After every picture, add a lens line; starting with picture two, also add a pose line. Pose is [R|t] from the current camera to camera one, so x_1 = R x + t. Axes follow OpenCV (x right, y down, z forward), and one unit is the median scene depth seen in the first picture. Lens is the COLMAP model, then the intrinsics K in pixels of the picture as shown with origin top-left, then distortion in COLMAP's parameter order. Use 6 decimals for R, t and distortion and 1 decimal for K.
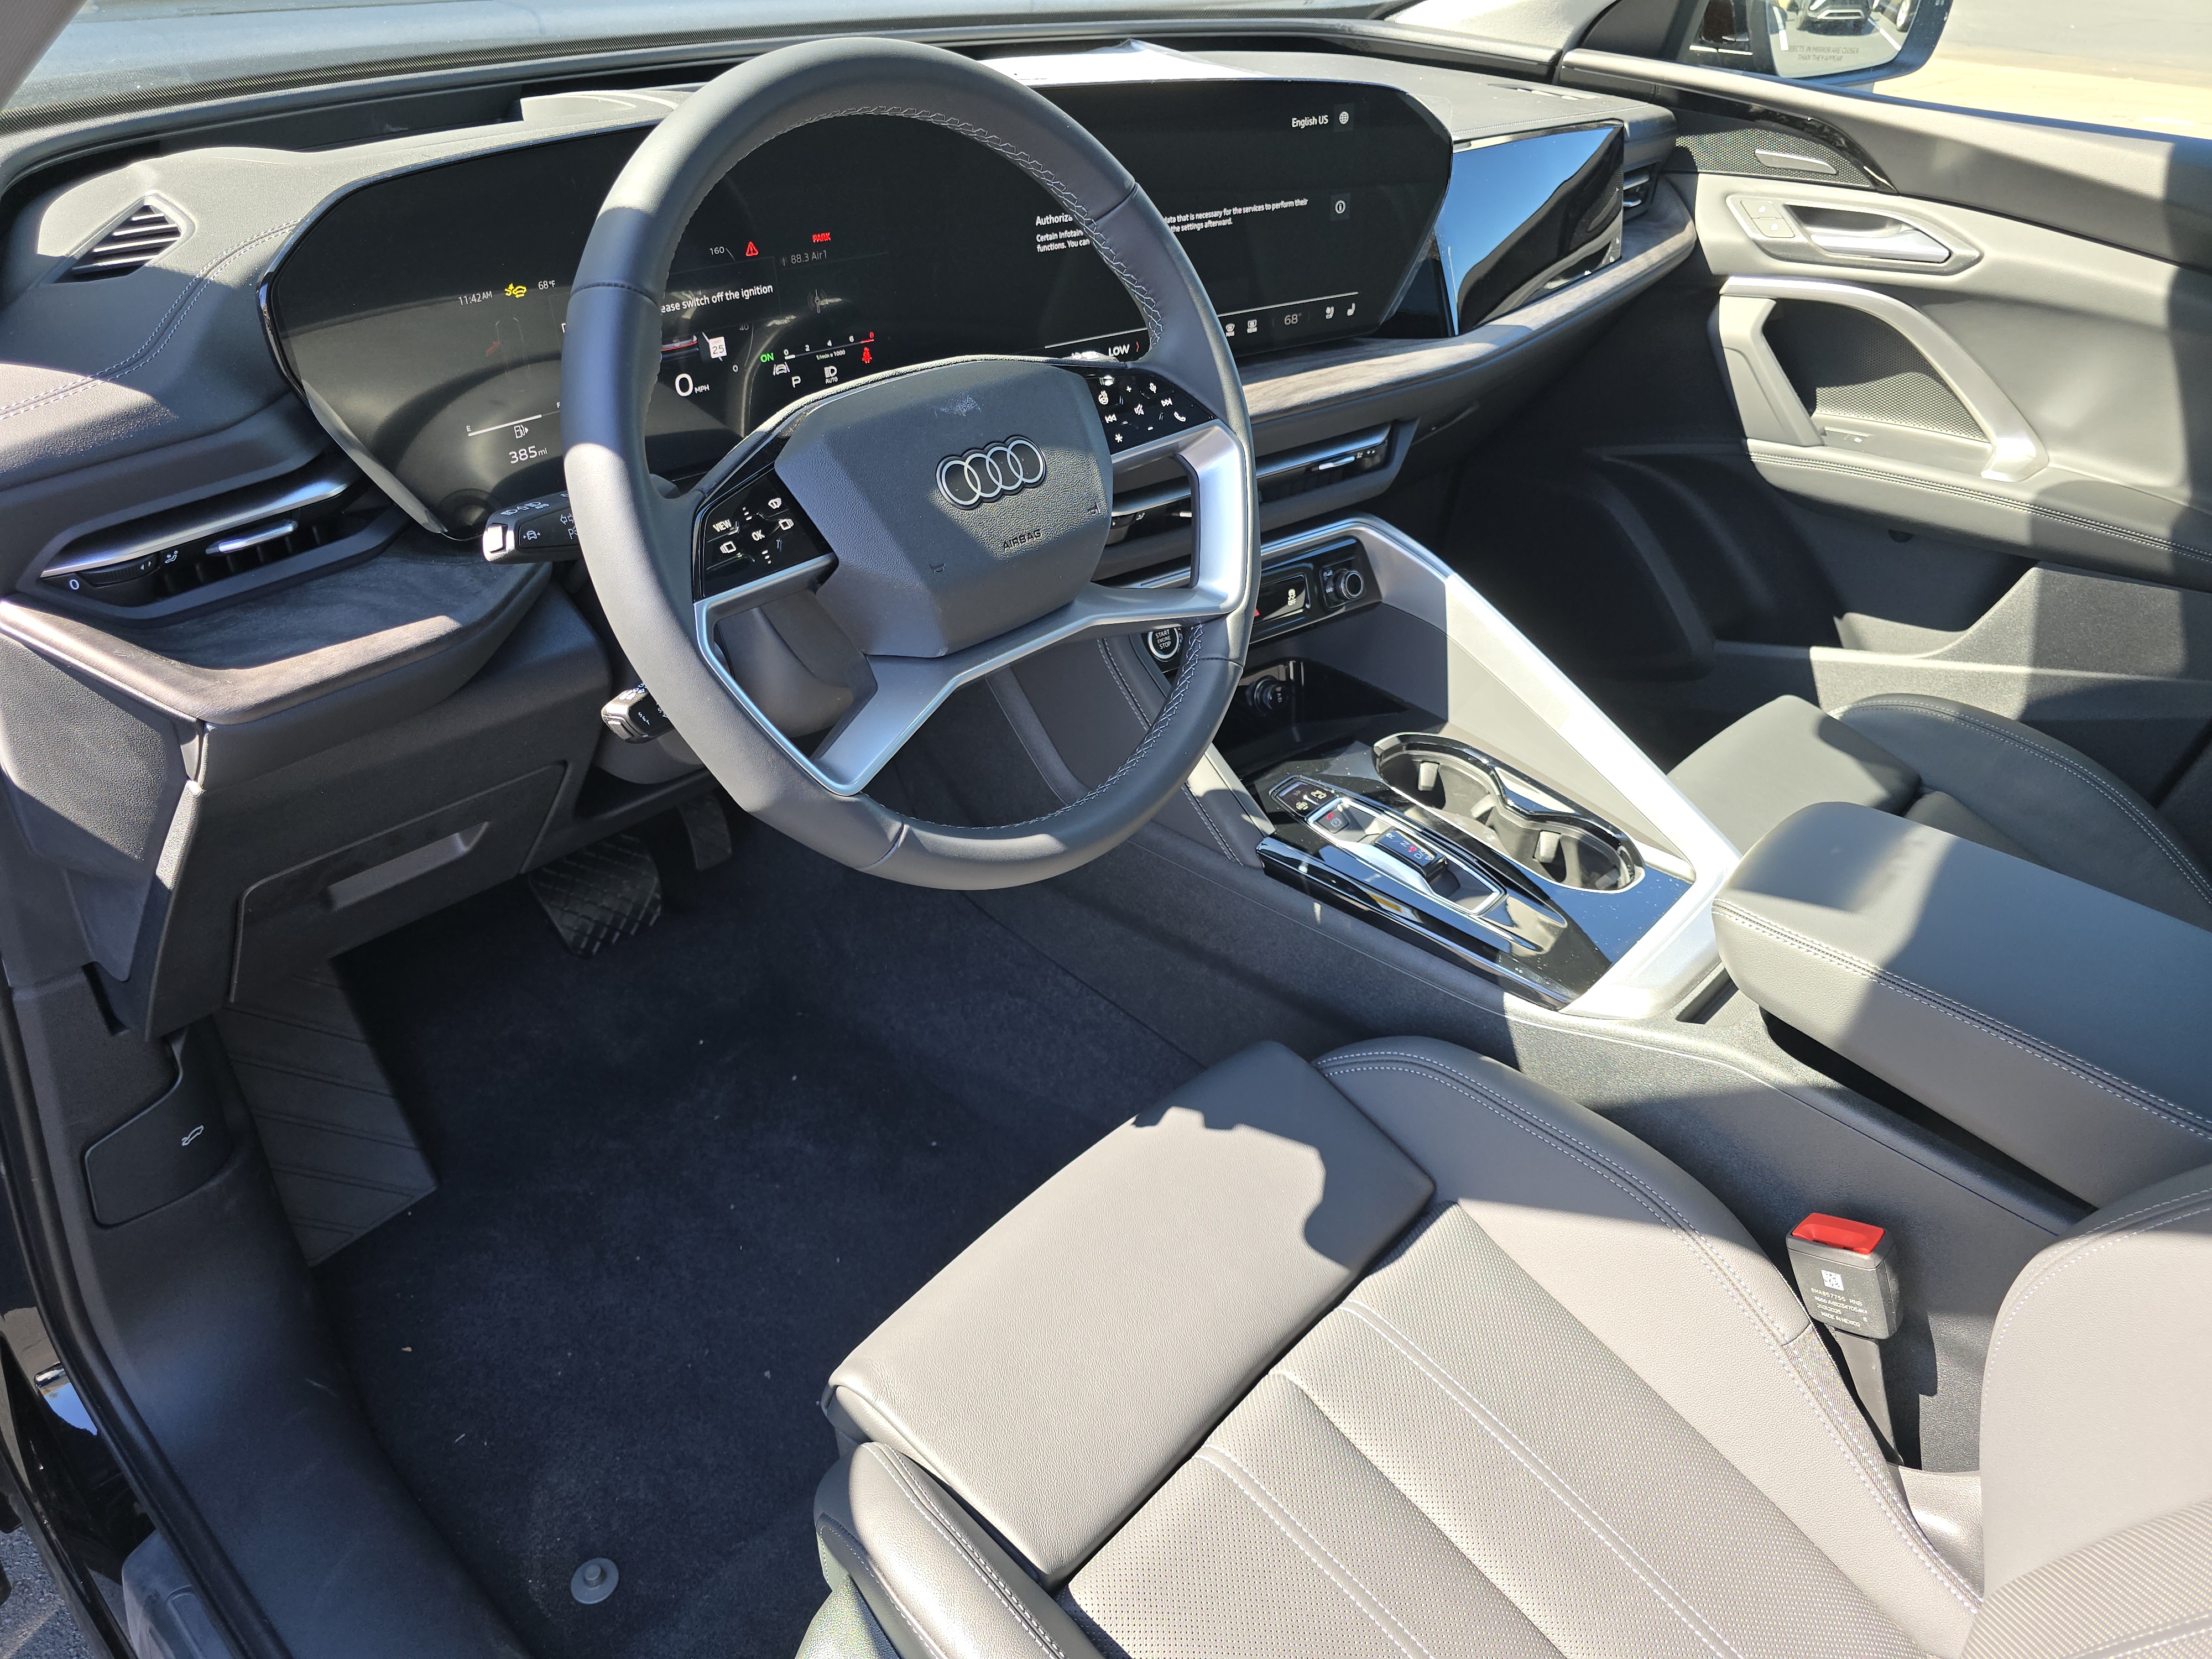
lens RADIAL K [[1505.0, 0, 1106.9], [0, 1505.0, 842.8], [0, 0, 1]] dist [0.024193, -0.004998]
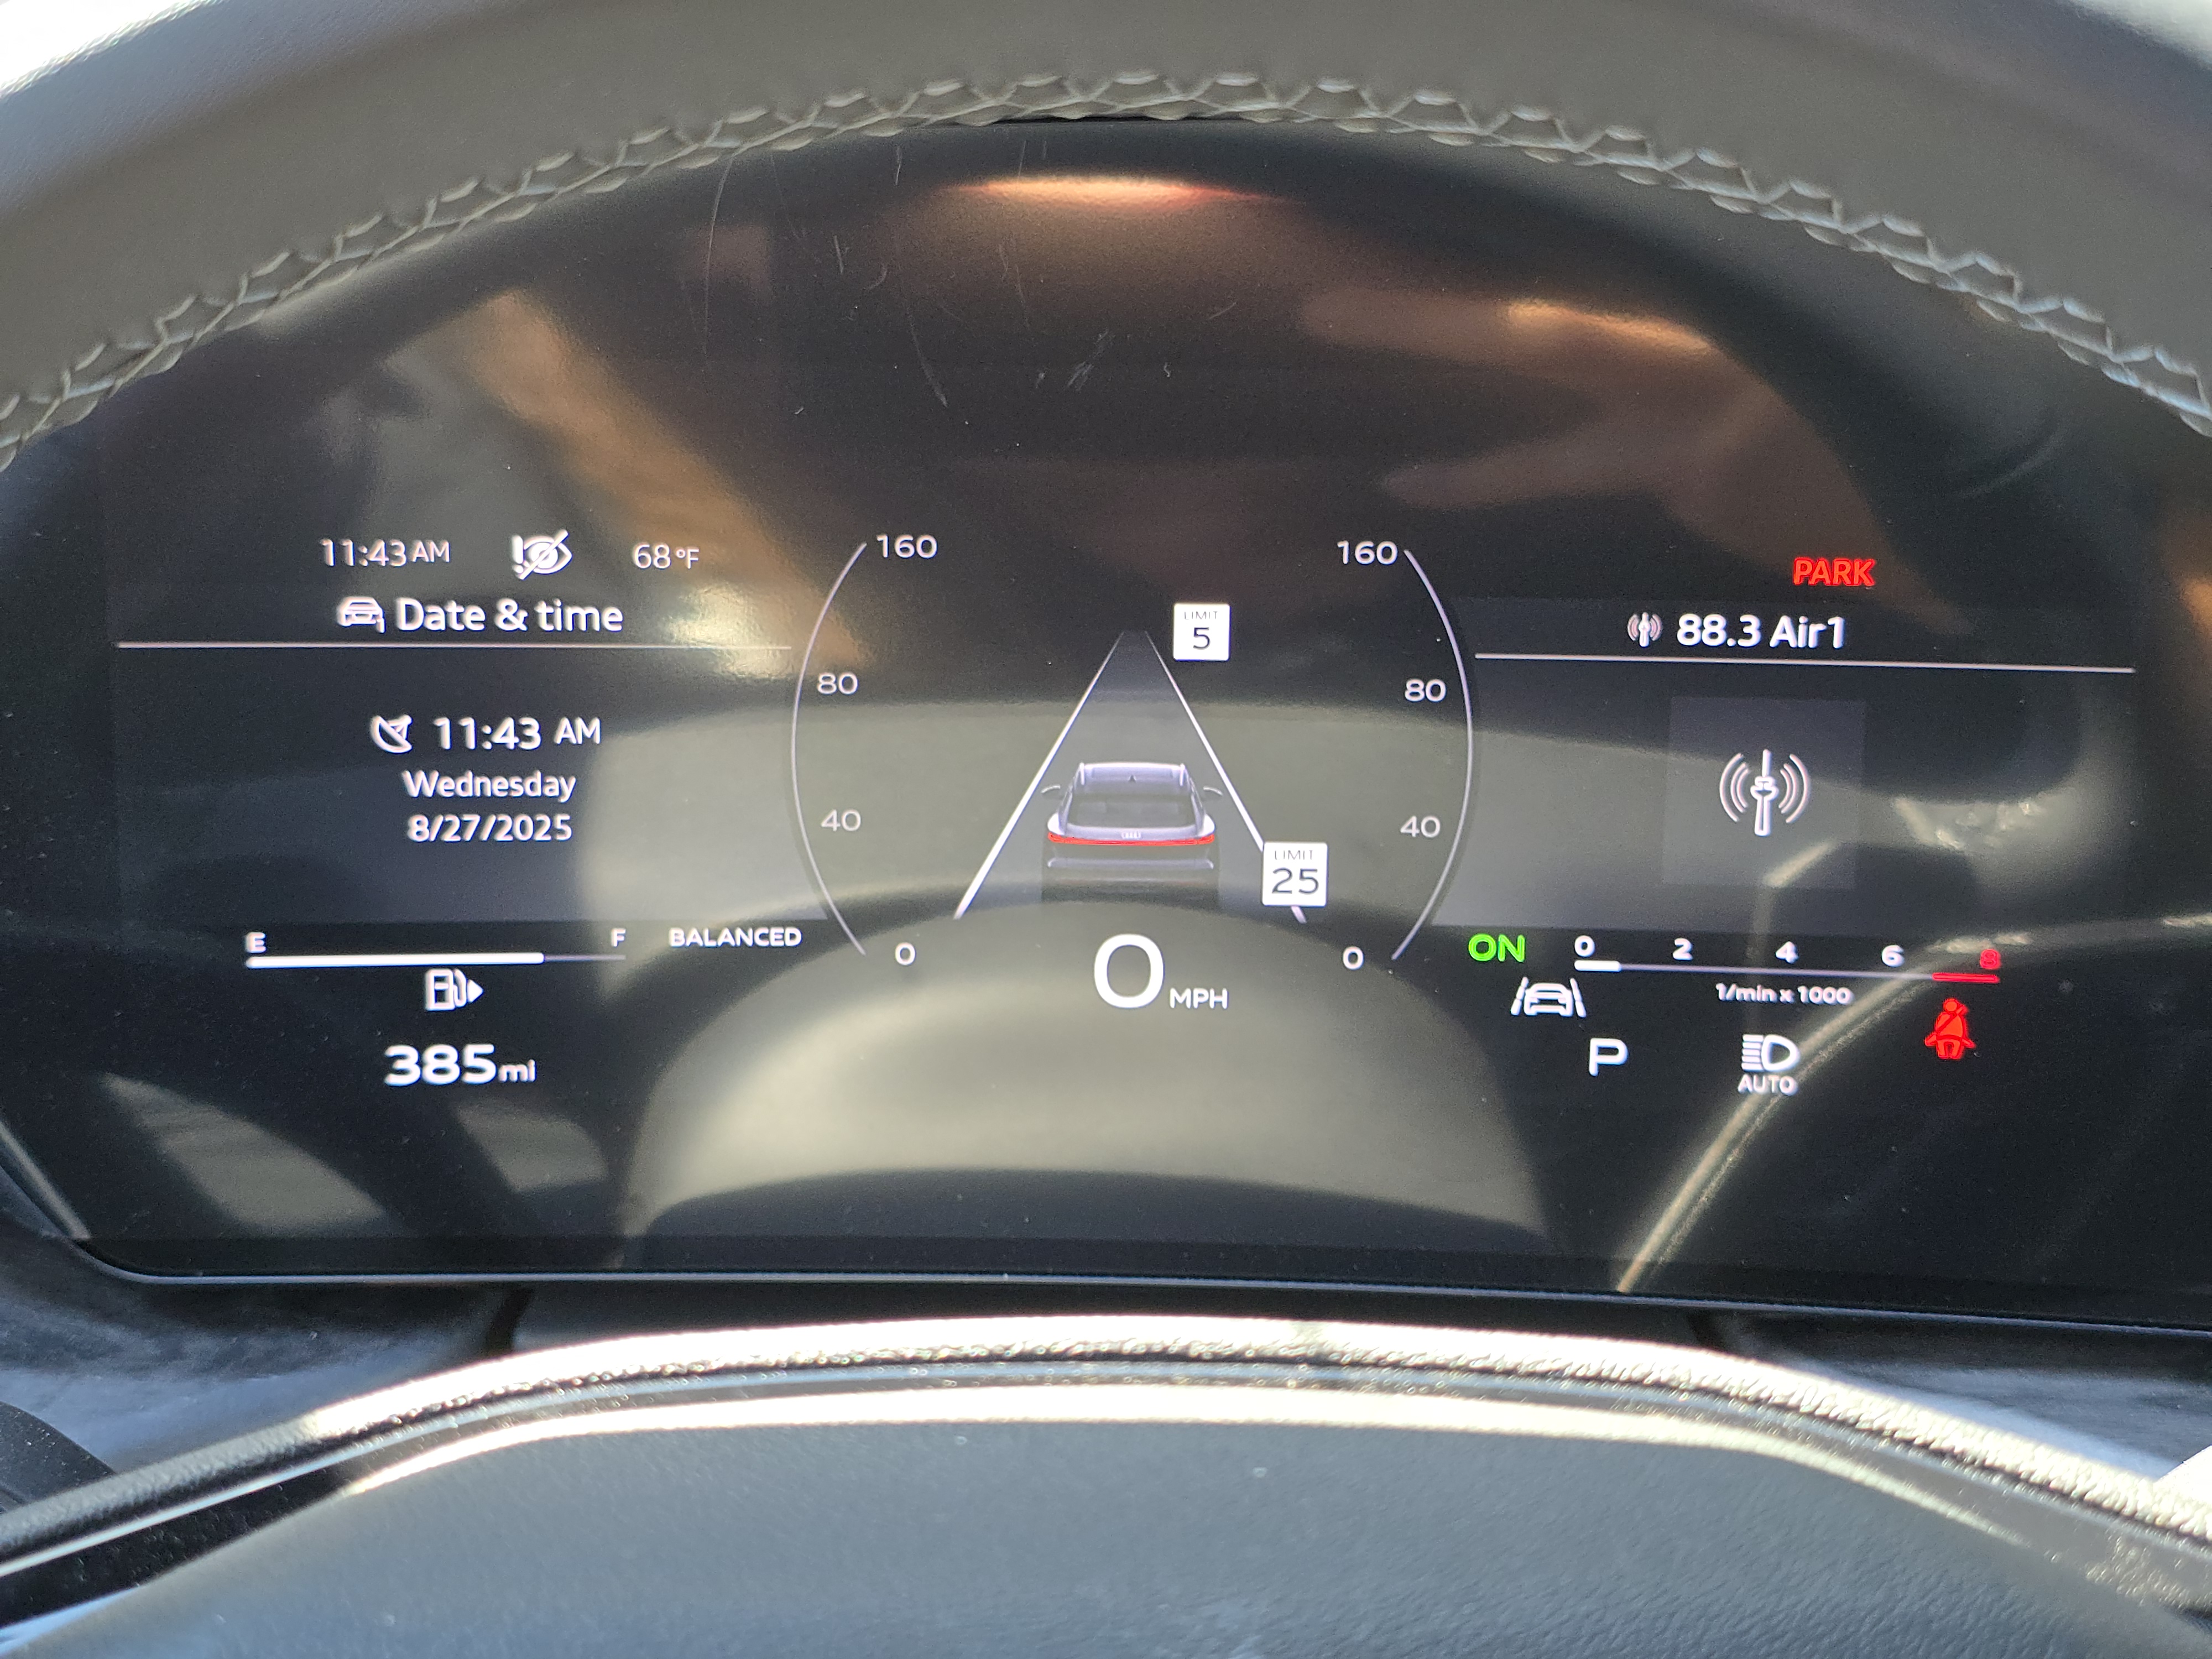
lens RADIAL K [[1524.7, 0, 1100.1], [0, 1524.7, 829.6], [0, 0, 1]] dist [0.044469, -0.052541]
pose [[0.673889, 0.111008, -0.730445, -0.070445], [-0.399820, 0.886171, -0.234190, -0.225985], [0.621302, 0.449865, 0.641564, 0.704087]]
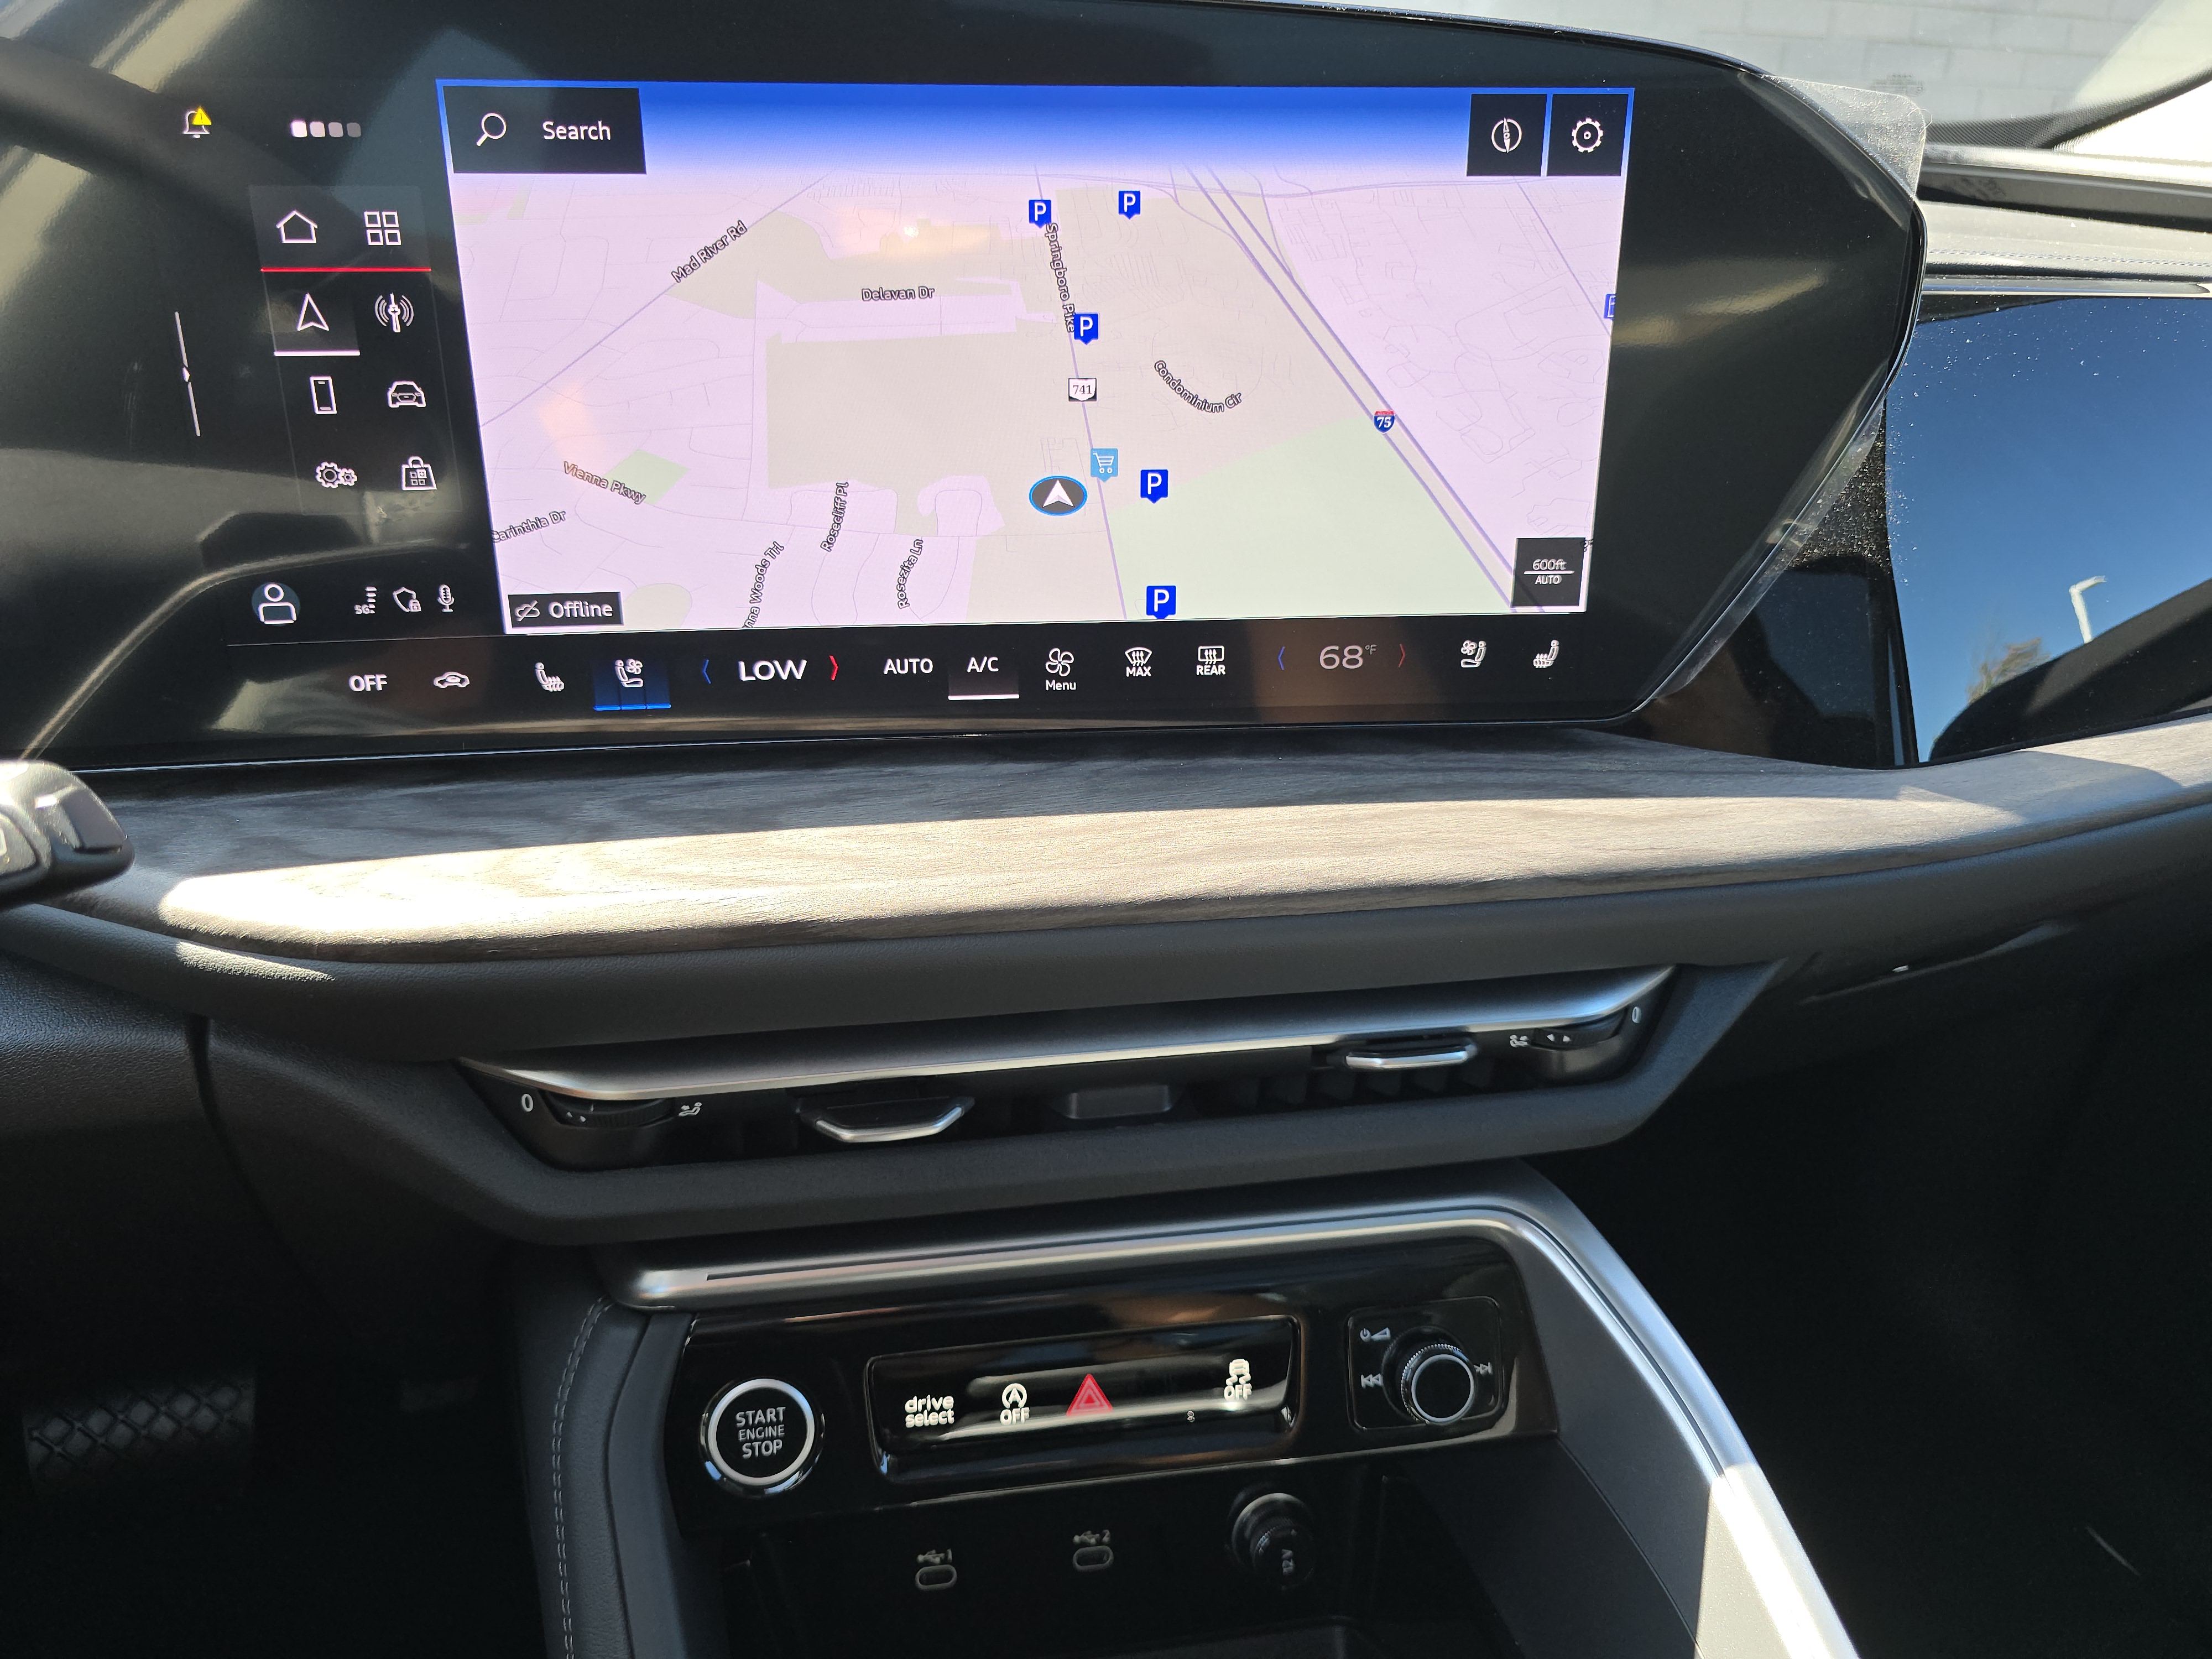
lens RADIAL K [[1524.7, 0, 1100.1], [0, 1524.7, 829.6], [0, 0, 1]] dist [0.044469, -0.052541]
pose [[0.880575, 0.180776, -0.438073, 0.275947], [-0.258301, 0.958093, -0.123846, -0.281538], [0.397326, 0.222210, 0.890368, 0.751703]]
